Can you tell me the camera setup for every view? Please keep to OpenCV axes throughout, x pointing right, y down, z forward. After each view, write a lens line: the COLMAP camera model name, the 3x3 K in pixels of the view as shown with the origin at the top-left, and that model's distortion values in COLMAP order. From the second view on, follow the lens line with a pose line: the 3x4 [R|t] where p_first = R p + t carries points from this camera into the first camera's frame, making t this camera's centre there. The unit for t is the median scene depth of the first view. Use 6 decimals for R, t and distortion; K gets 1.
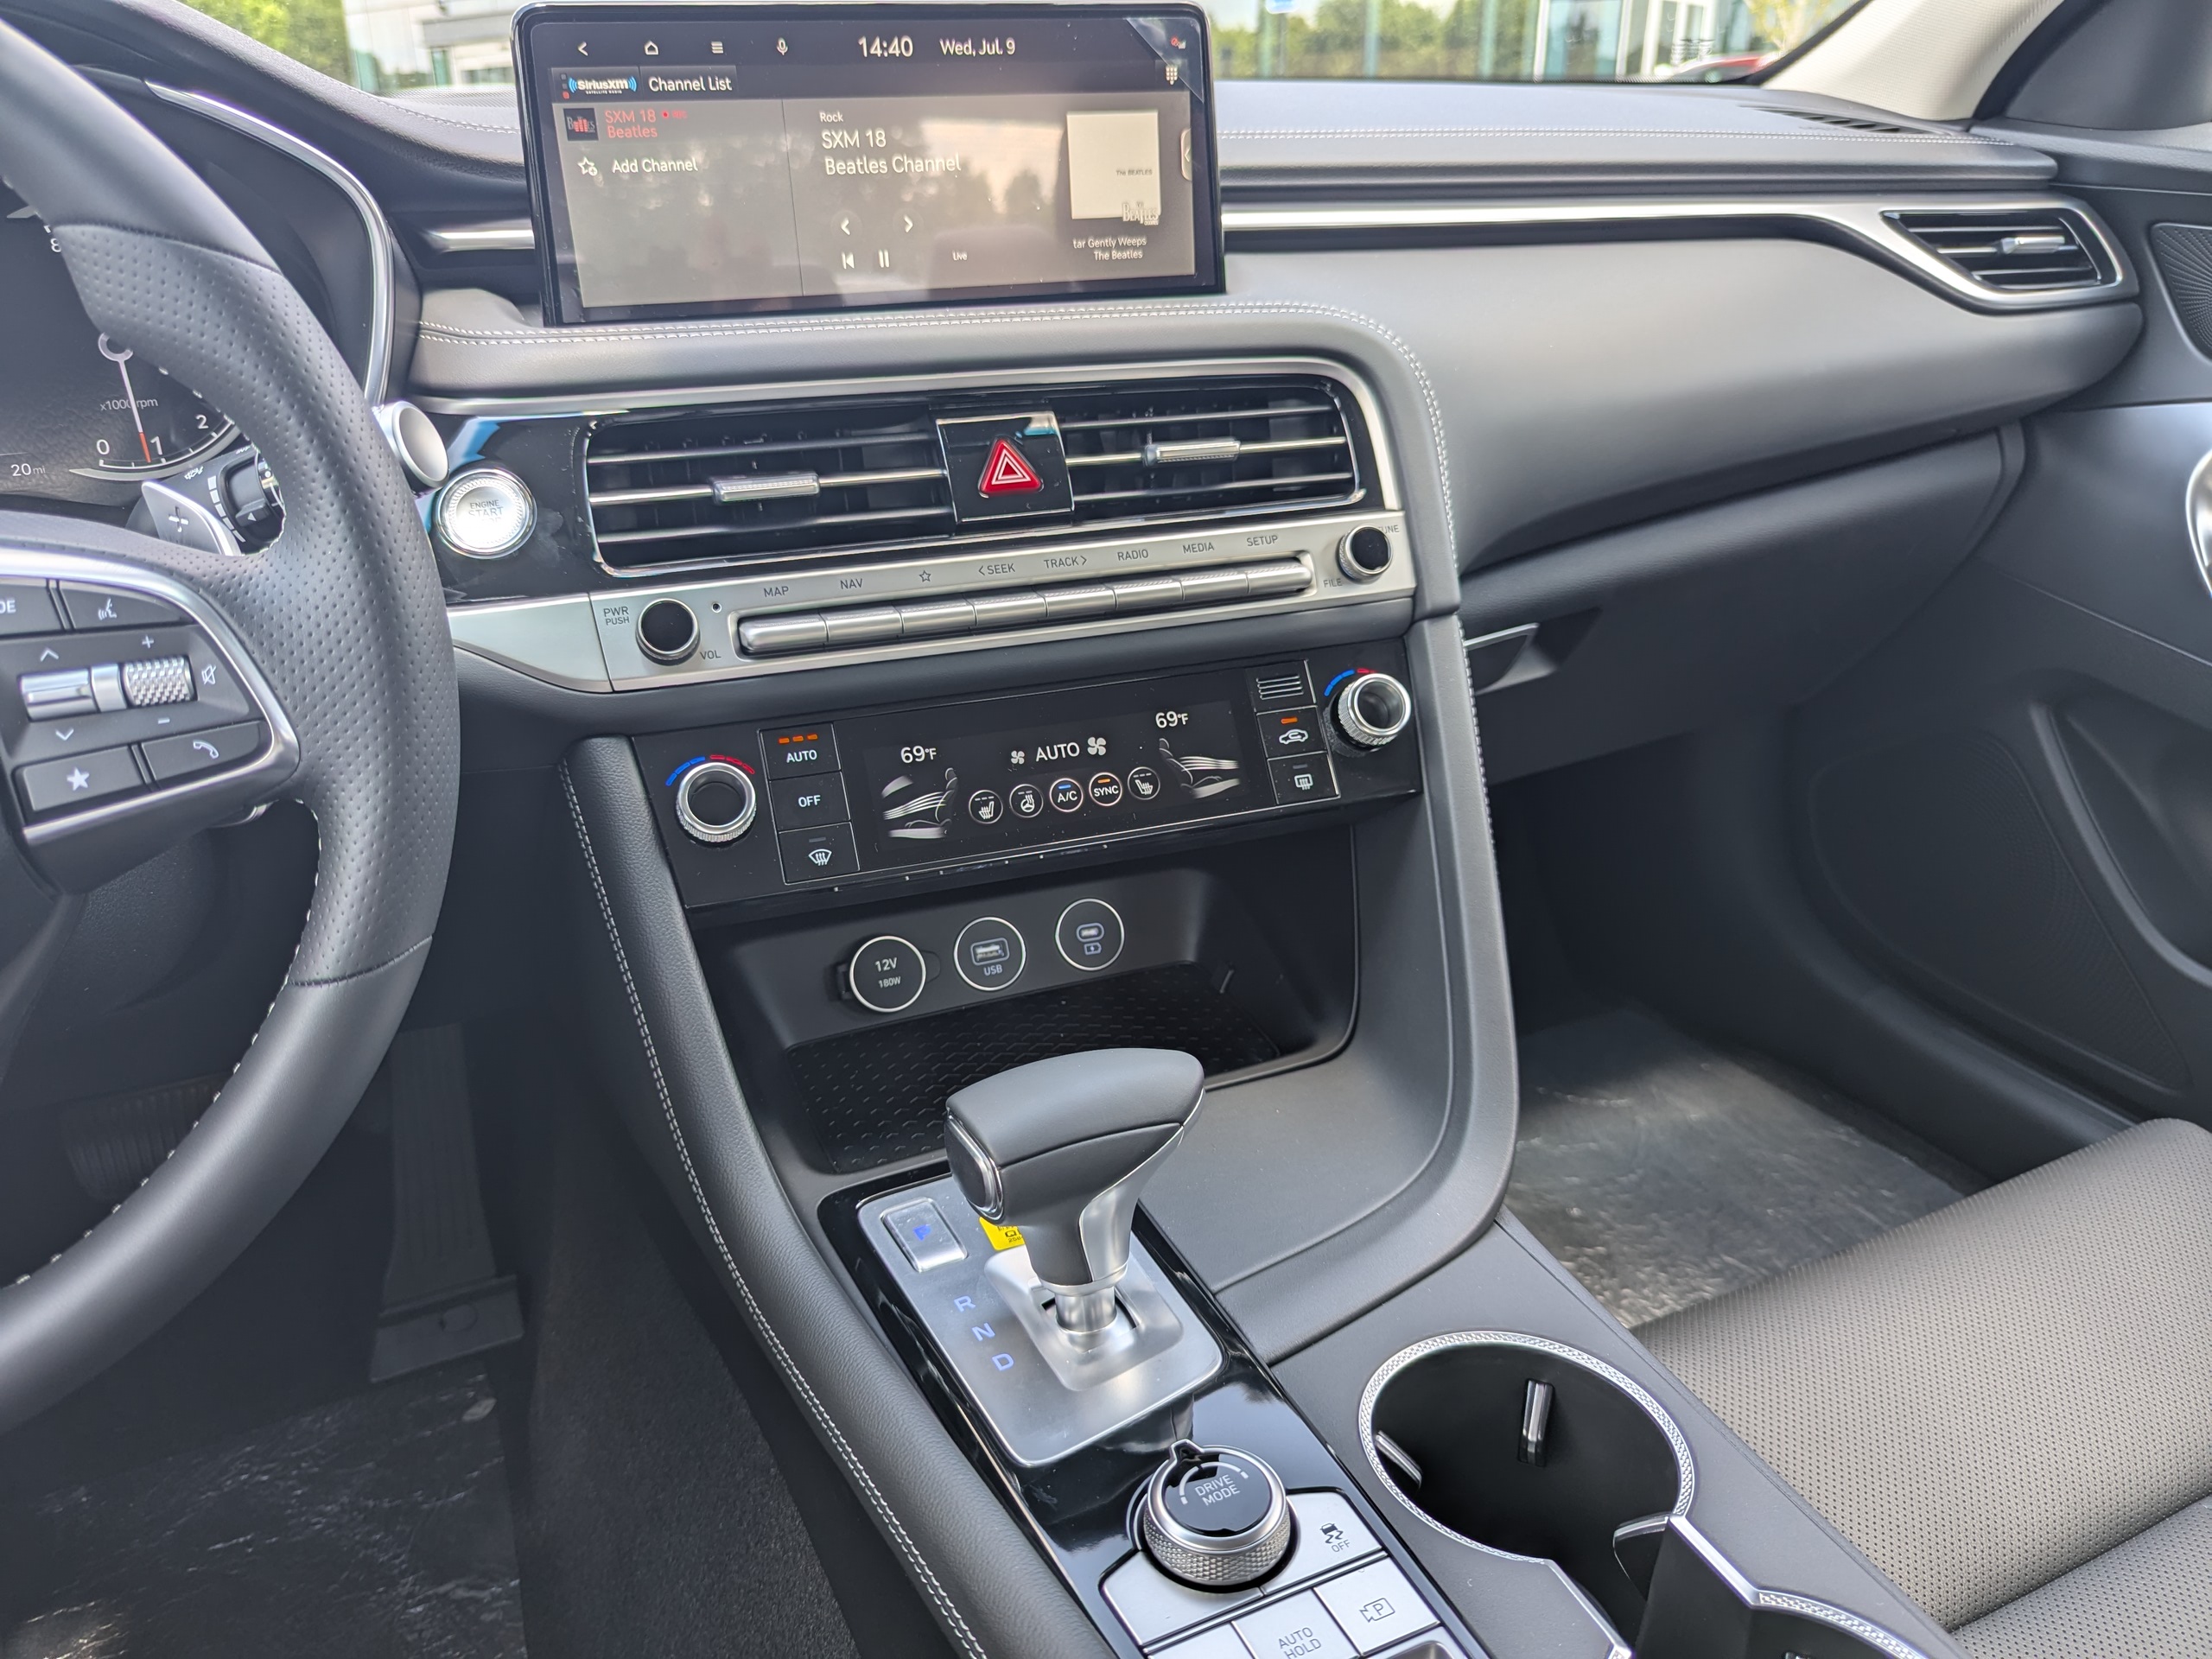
lens RADIAL K [[1621.5, 0, 1100.8], [0, 1621.5, 858.1], [0, 0, 1]] dist [0.037400, -0.048947]
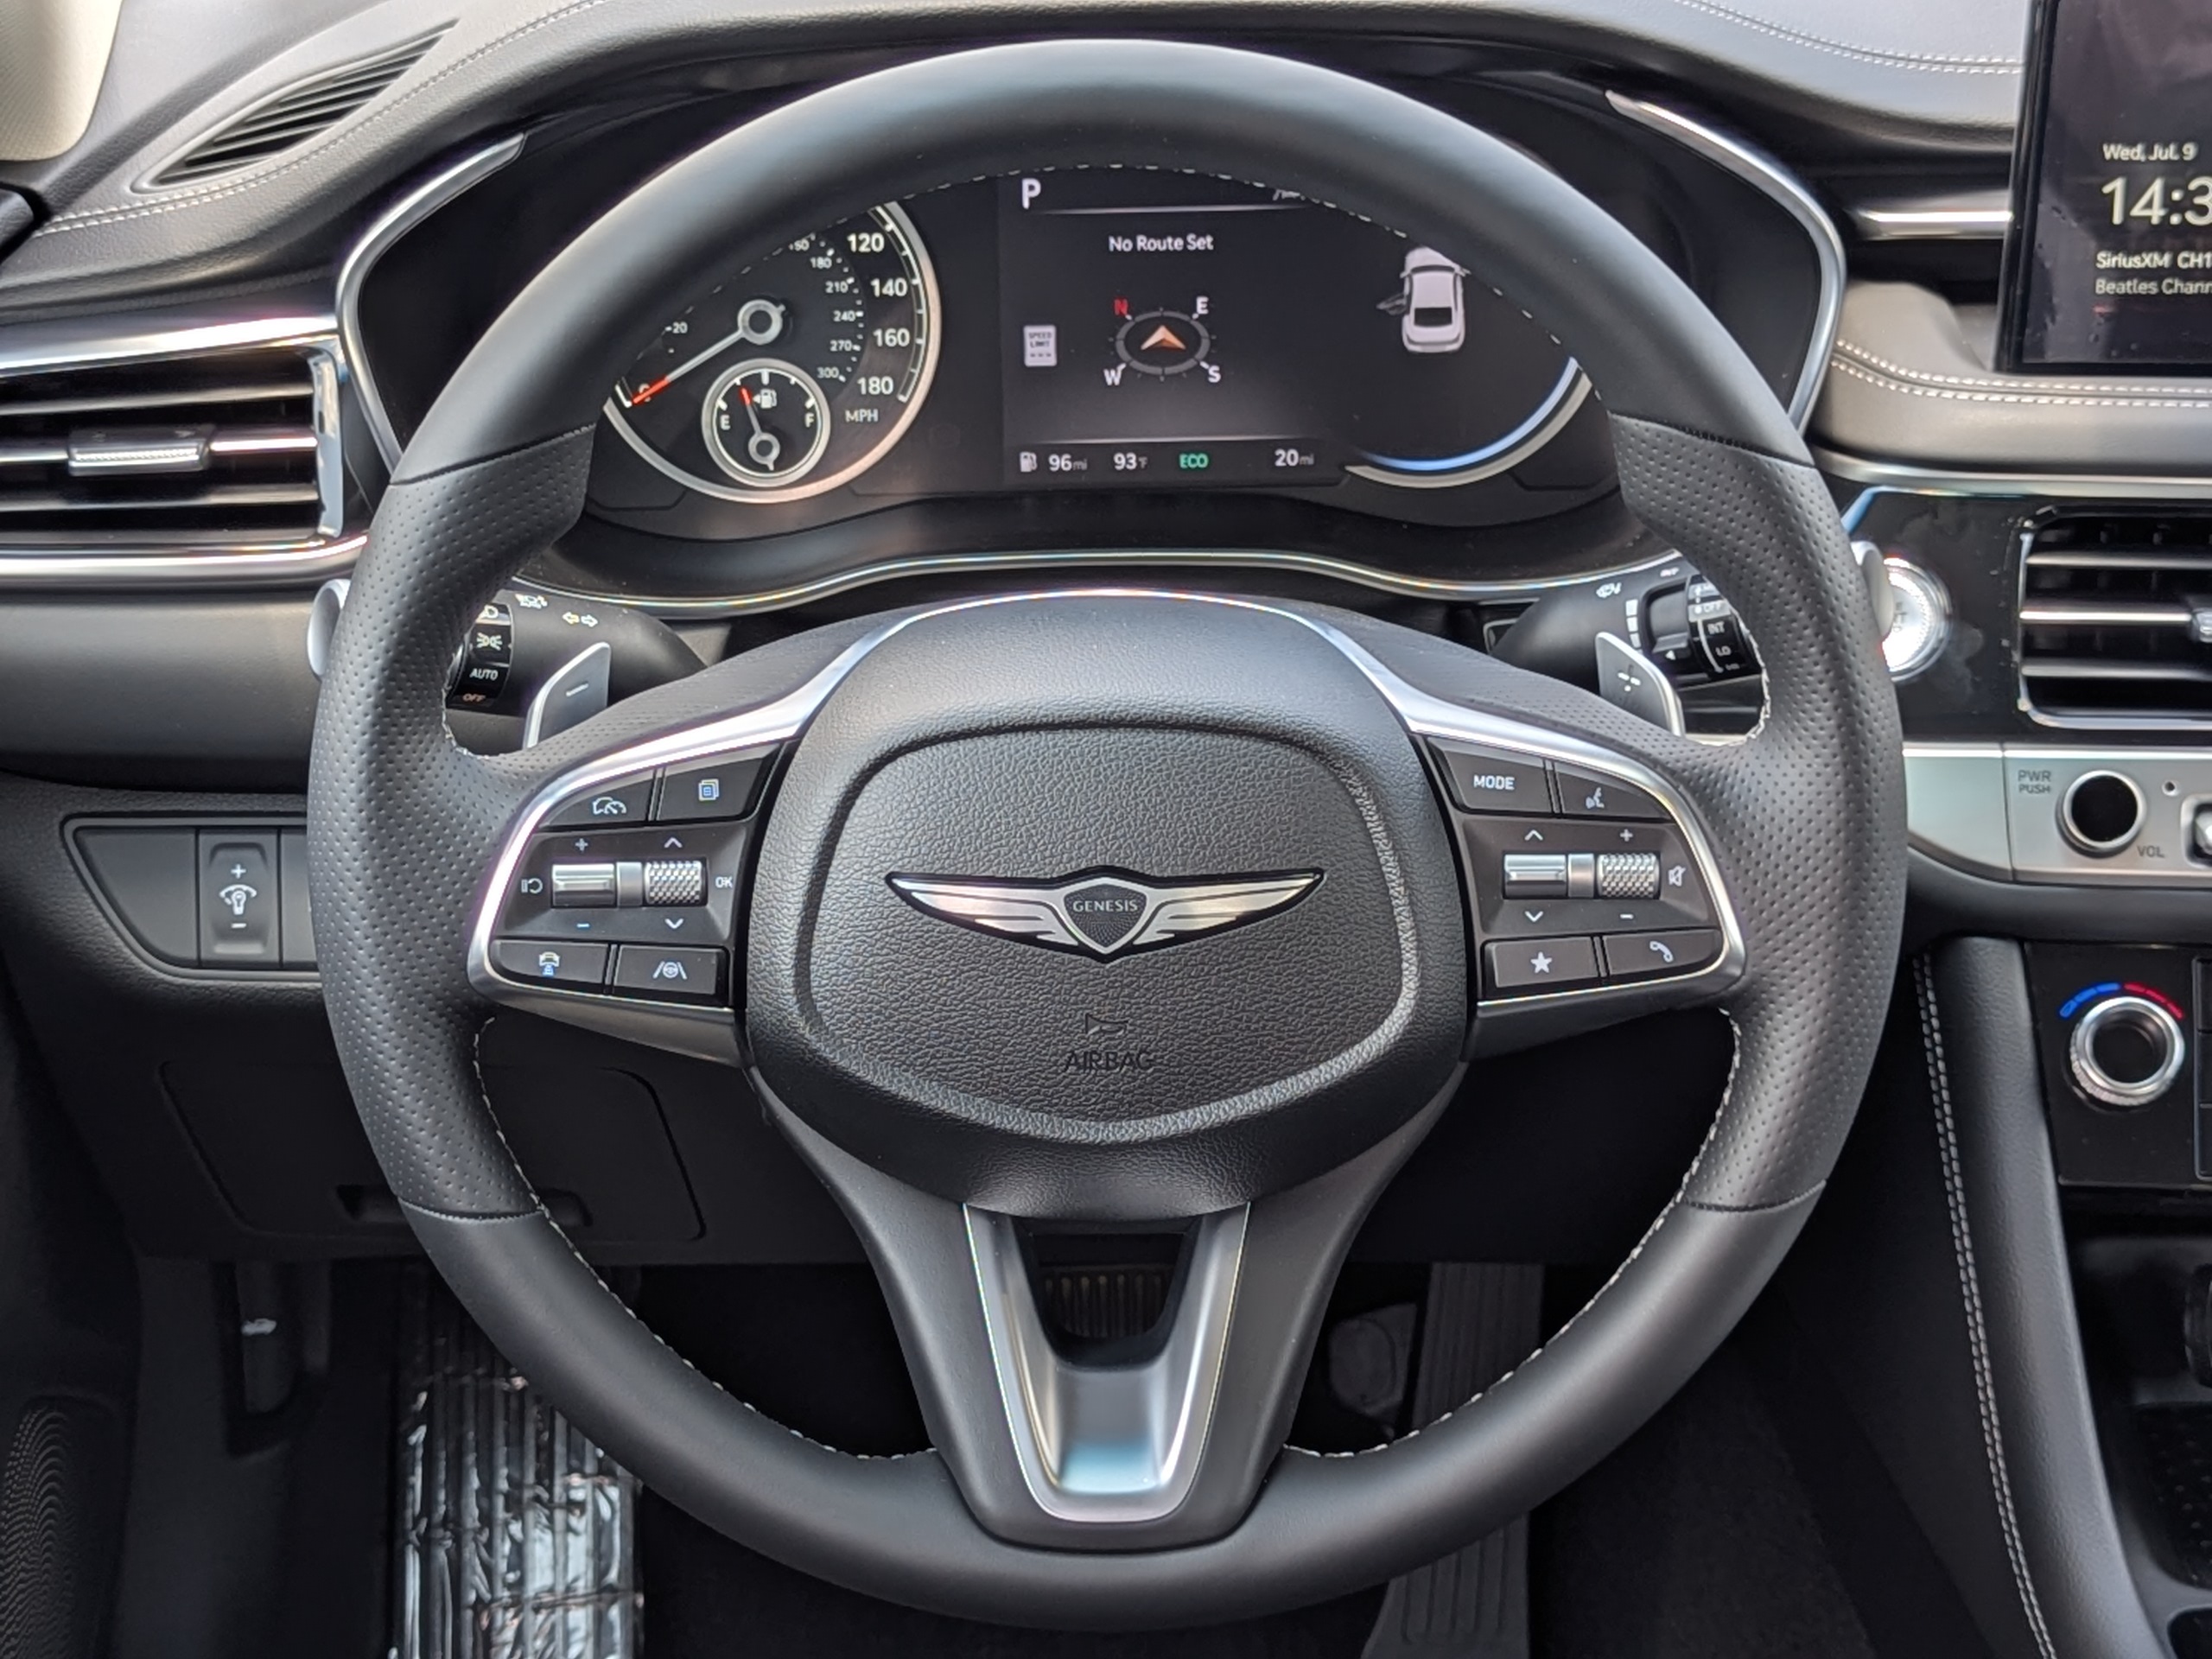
lens RADIAL K [[4467.1, 0, 1106.0], [0, 4467.1, 829.5], [0, 0, 1]] dist [0.327354, -1.788356]
pose [[0.912391, 0.159480, -0.376972, 0.096008], [-0.170944, 0.985276, 0.003089, -0.058641], [0.371915, 0.061622, 0.926219, -1.048663]]
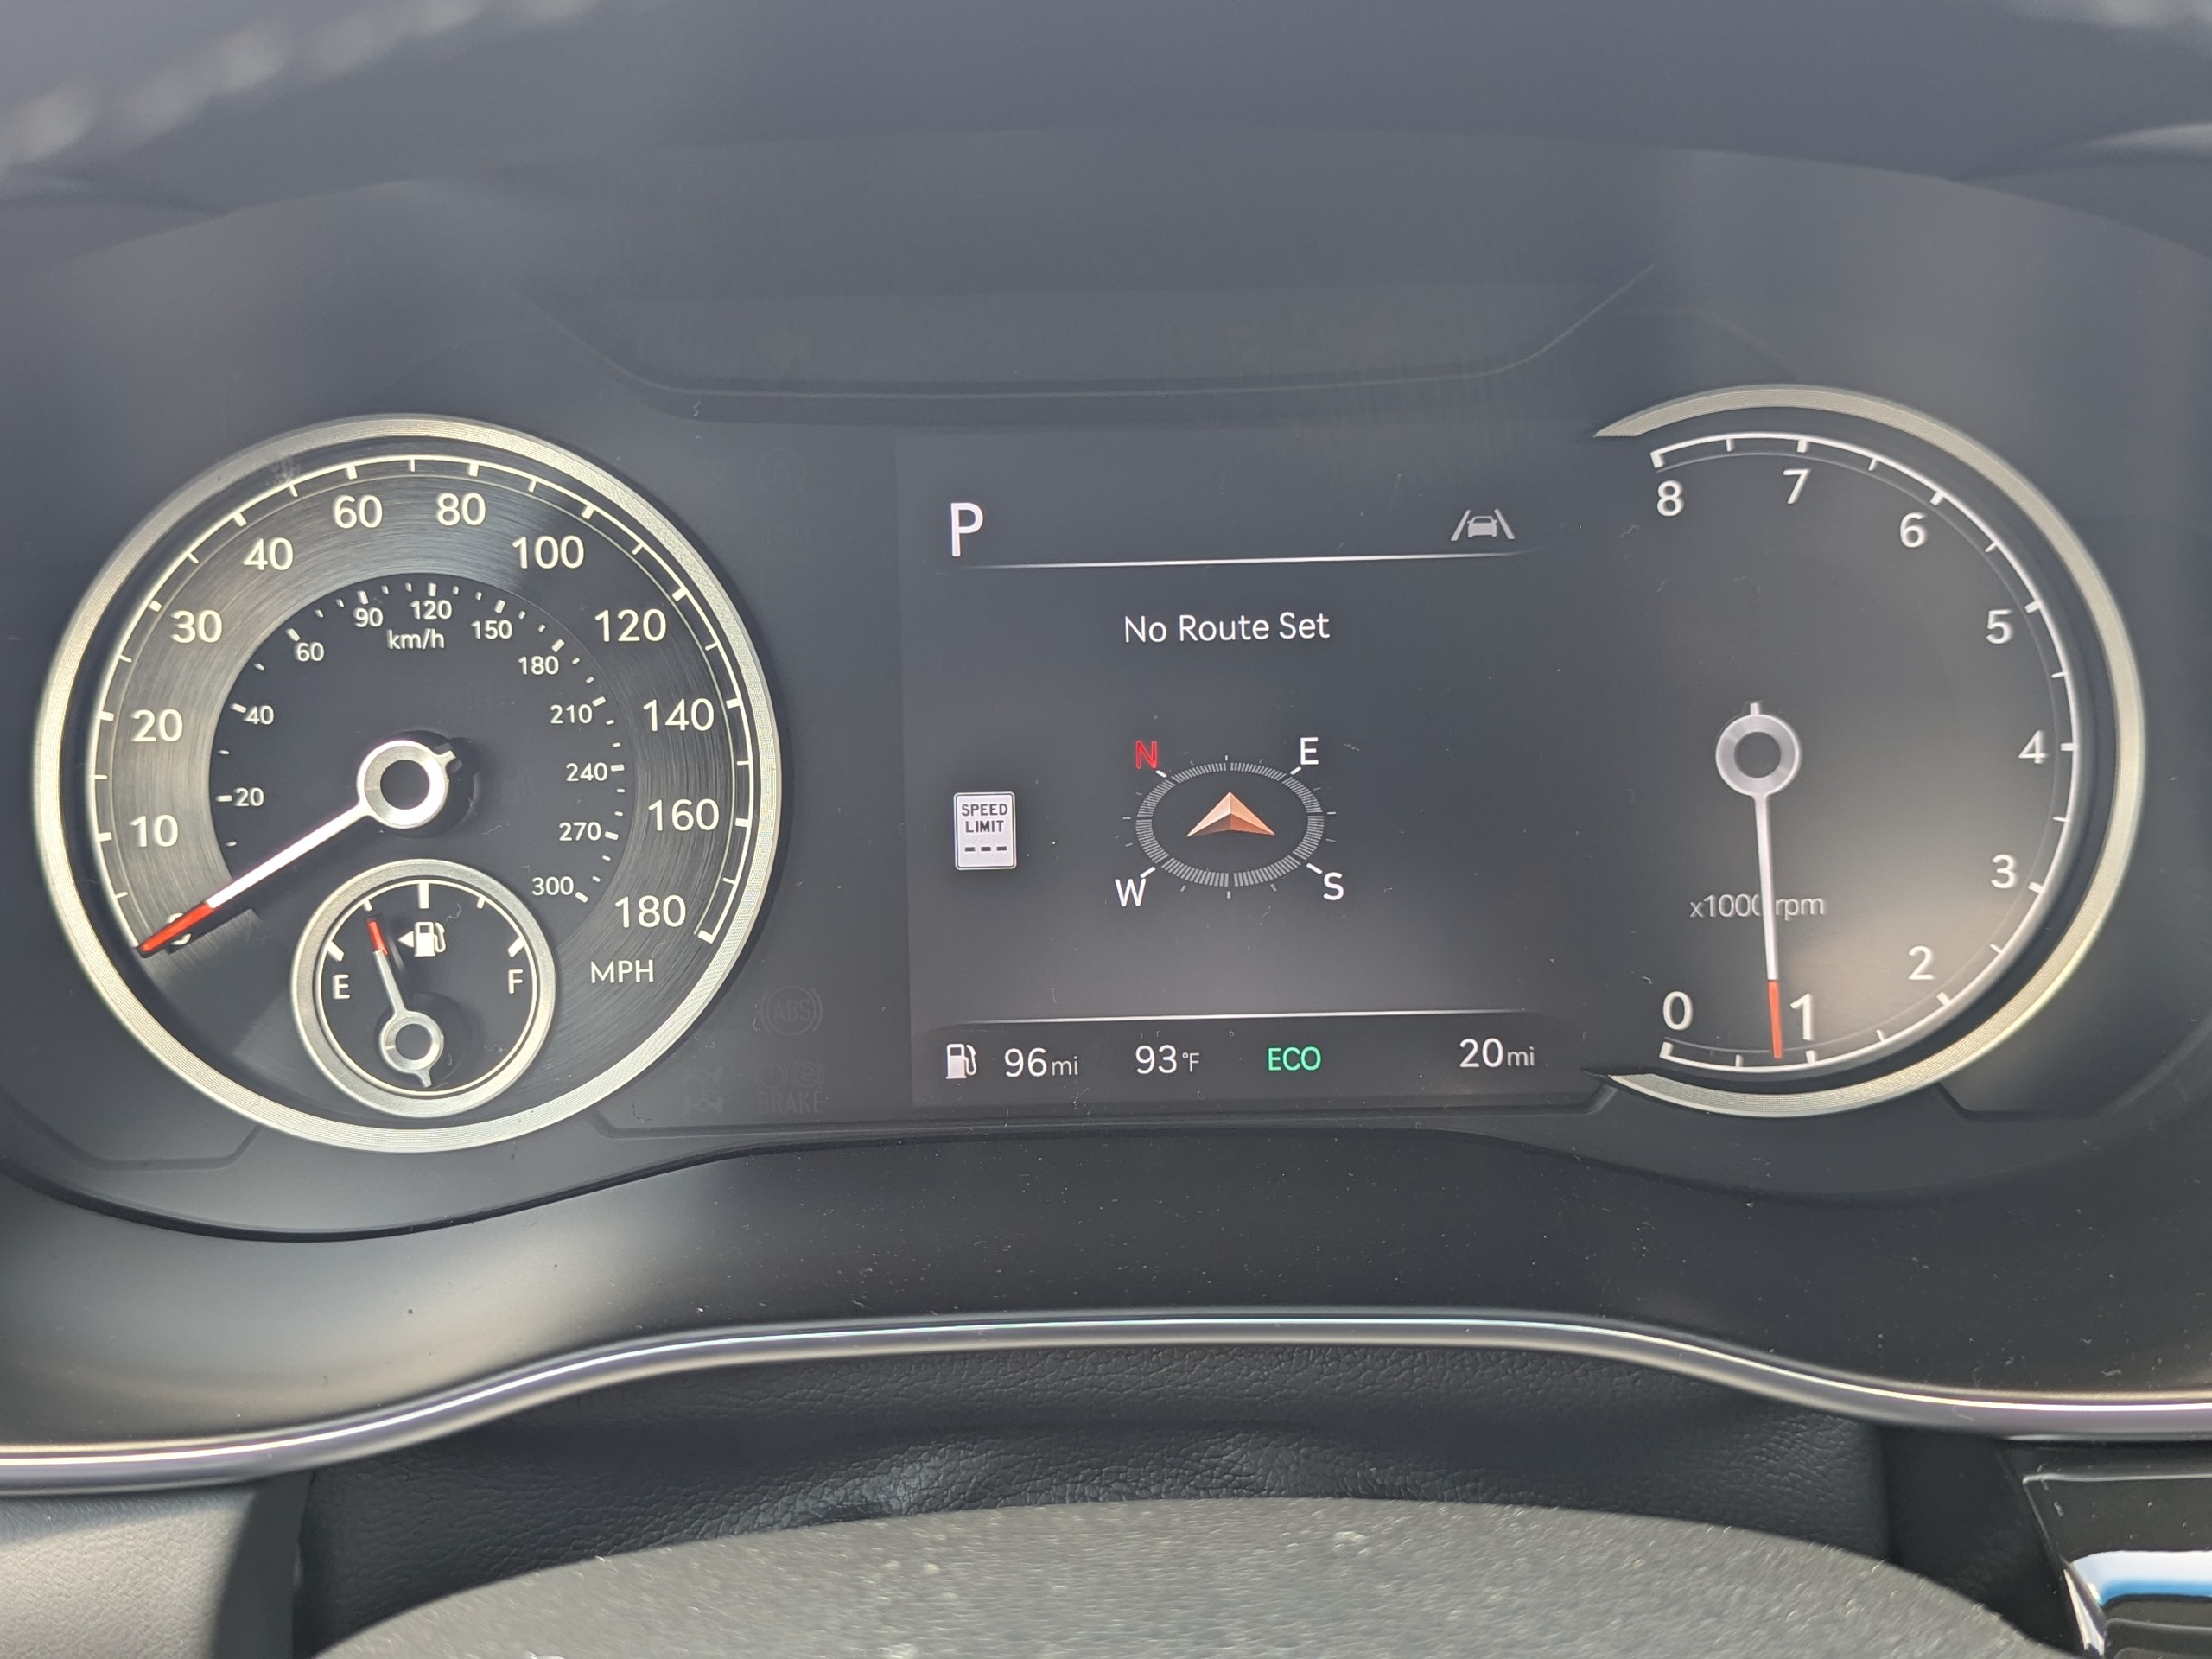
lens RADIAL K [[1621.5, 0, 1100.8], [0, 1621.5, 858.1], [0, 0, 1]] dist [0.037400, -0.048947]
pose [[0.916713, 0.121887, -0.380502, -0.635454], [-0.168258, 0.981538, -0.090951, -0.245499], [0.362391, 0.147399, 0.920297, 0.637618]]
